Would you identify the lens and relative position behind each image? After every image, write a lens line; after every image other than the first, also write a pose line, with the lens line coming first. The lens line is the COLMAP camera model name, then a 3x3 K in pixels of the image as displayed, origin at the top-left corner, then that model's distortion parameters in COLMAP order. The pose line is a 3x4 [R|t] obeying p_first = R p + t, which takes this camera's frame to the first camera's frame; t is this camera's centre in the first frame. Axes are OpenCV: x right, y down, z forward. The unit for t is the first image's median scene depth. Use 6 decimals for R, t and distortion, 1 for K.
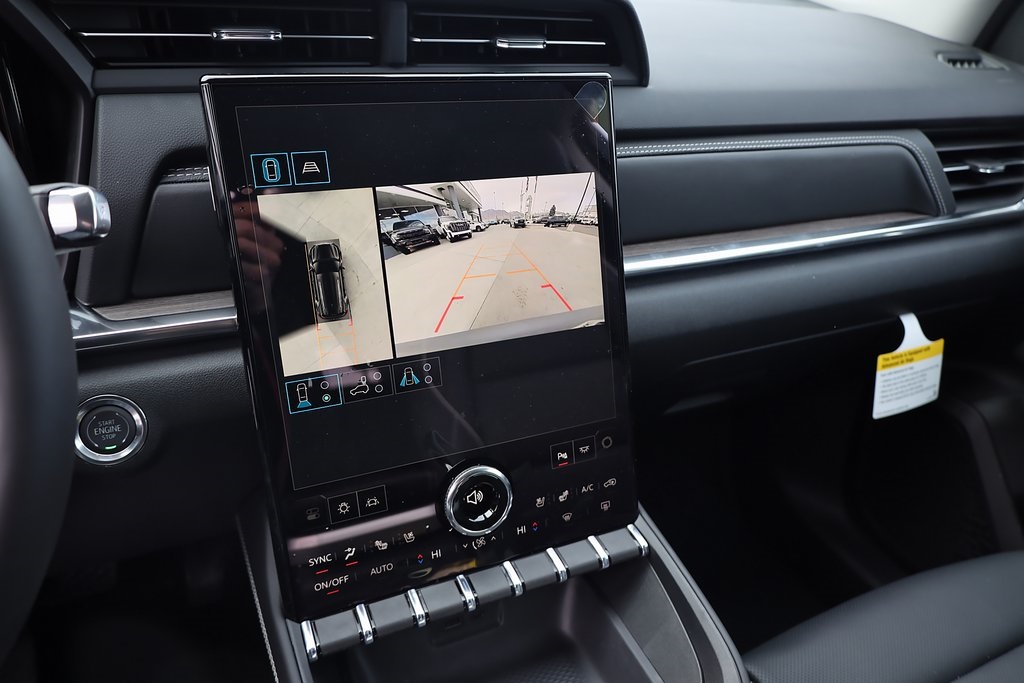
lens RADIAL K [[702.0, 0, 515.1], [0, 702.0, 353.9], [0, 0, 1]] dist [-0.002029, -0.005284]
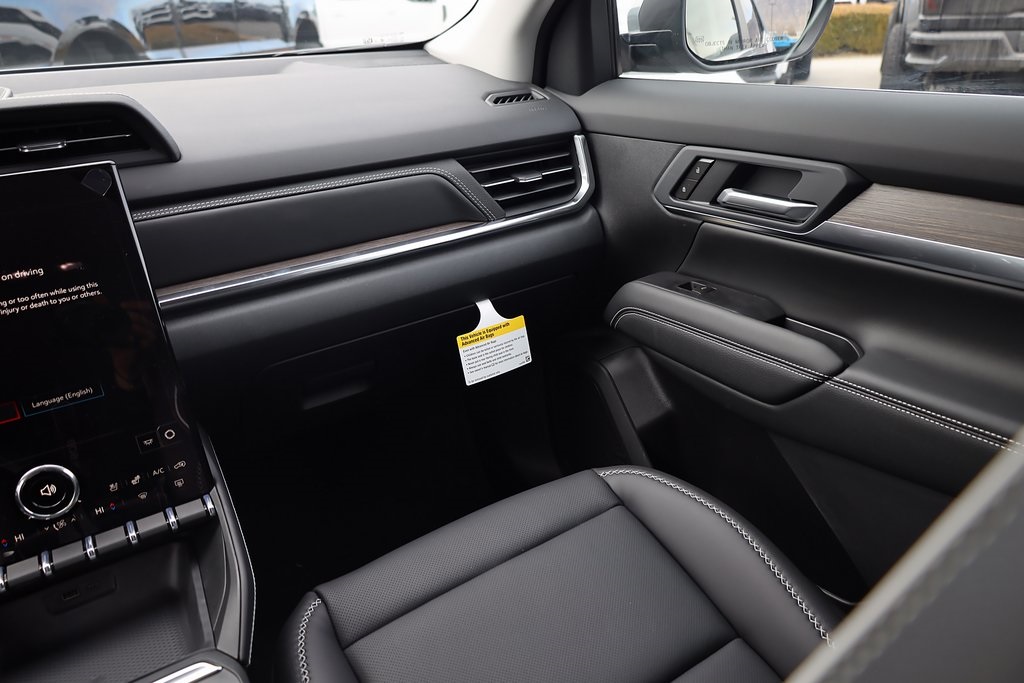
lens RADIAL K [[702.0, 0, 505.6], [0, 702.0, 346.8], [0, 0, 1]] dist [-0.002029, -0.005284]
pose [[0.984492, -0.146919, 0.095869, 0.649862], [0.150673, 0.988028, -0.033127, 0.104248], [-0.089854, 0.047058, 0.994843, -0.362810]]
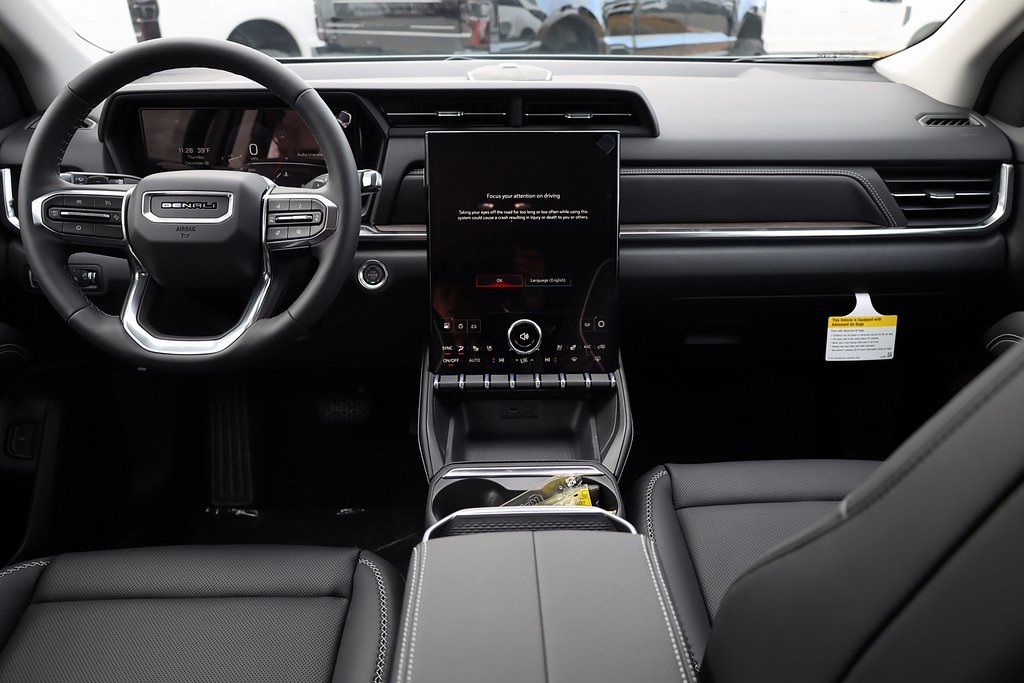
lens RADIAL K [[702.0, 0, 517.0], [0, 702.0, 352.0], [0, 0, 1]] dist [-0.002029, -0.005284]
pose [[0.922759, 0.127834, -0.363558, 0.618659], [-0.144545, 0.989316, -0.019014, 0.270636], [0.357243, 0.070095, 0.931378, -0.825427]]
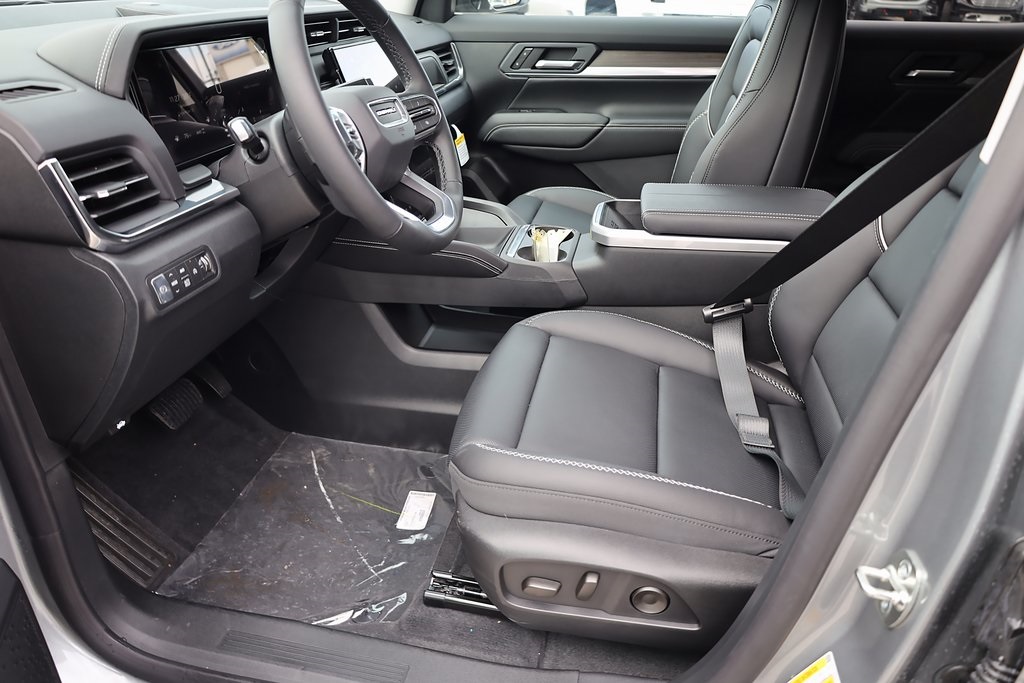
lens RADIAL K [[702.0, 0, 512.4], [0, 702.0, 338.4], [0, 0, 1]] dist [-0.002029, -0.005284]
pose [[0.580656, -0.401602, 0.708205, -1.948587], [0.391015, 0.900543, 0.190079, 0.332686], [-0.714105, 0.166548, 0.679938, -1.014350]]
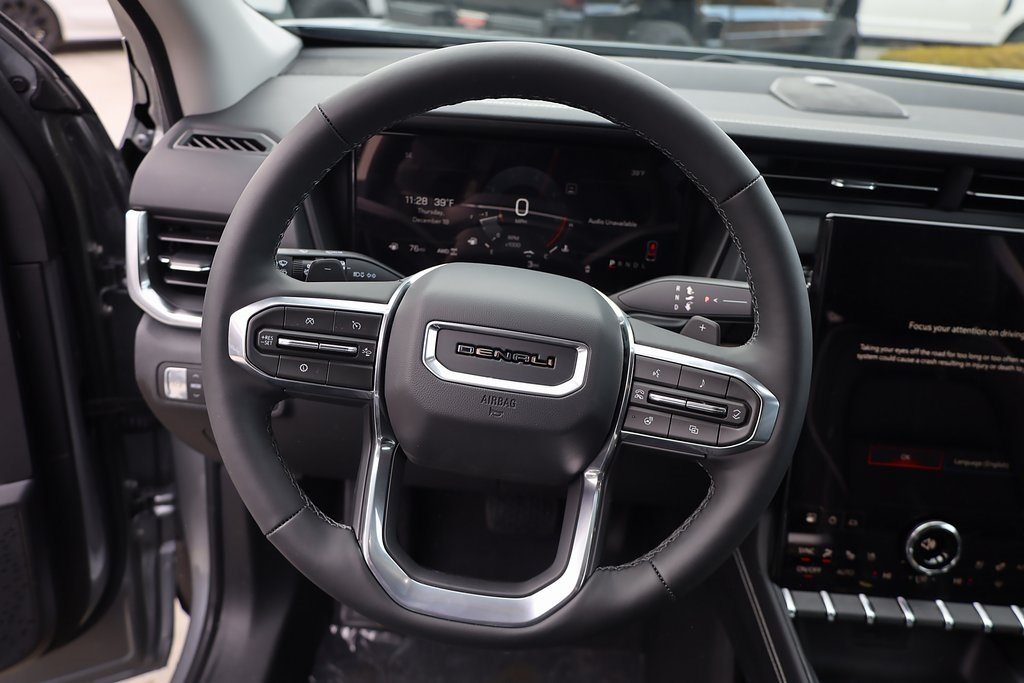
lens RADIAL K [[702.0, 0, 503.5], [0, 702.0, 341.3], [0, 0, 1]] dist [-0.002029, -0.005284]
pose [[0.894860, 0.228278, -0.383555, -0.323829], [-0.234594, 0.971601, 0.030936, -0.012939], [0.379725, 0.062296, 0.923000, -0.472049]]
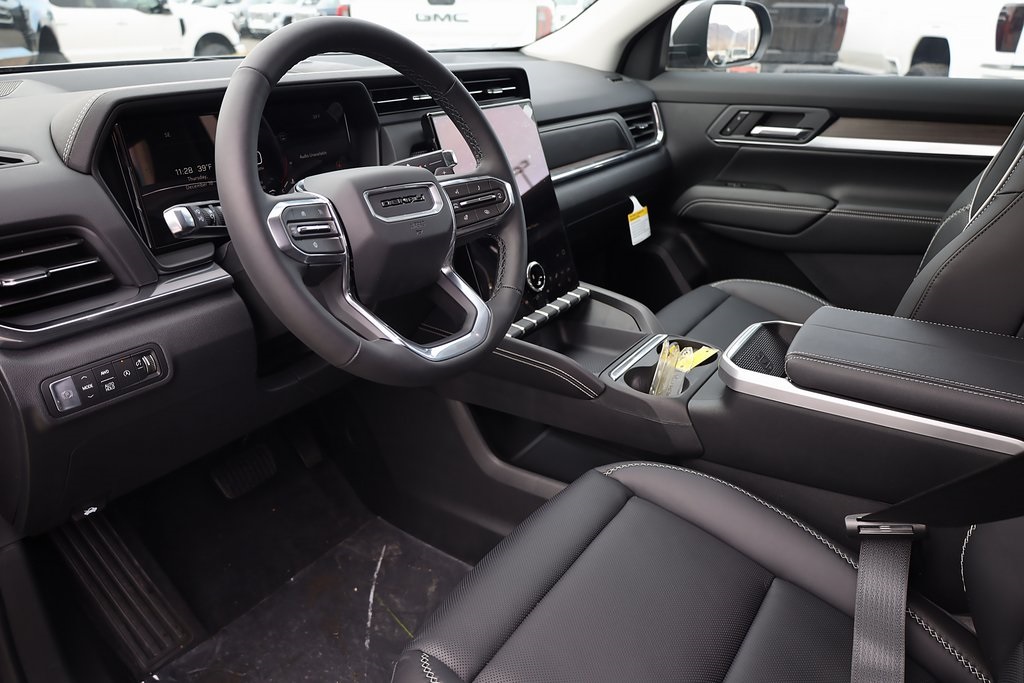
lens RADIAL K [[702.0, 0, 508.6], [0, 702.0, 343.1], [0, 0, 1]] dist [-0.002029, -0.005284]
pose [[0.860641, -0.248901, 0.444236, -1.163523], [0.271851, 0.962258, 0.012473, 0.345503], [-0.430575, 0.110032, 0.895823, -1.001610]]
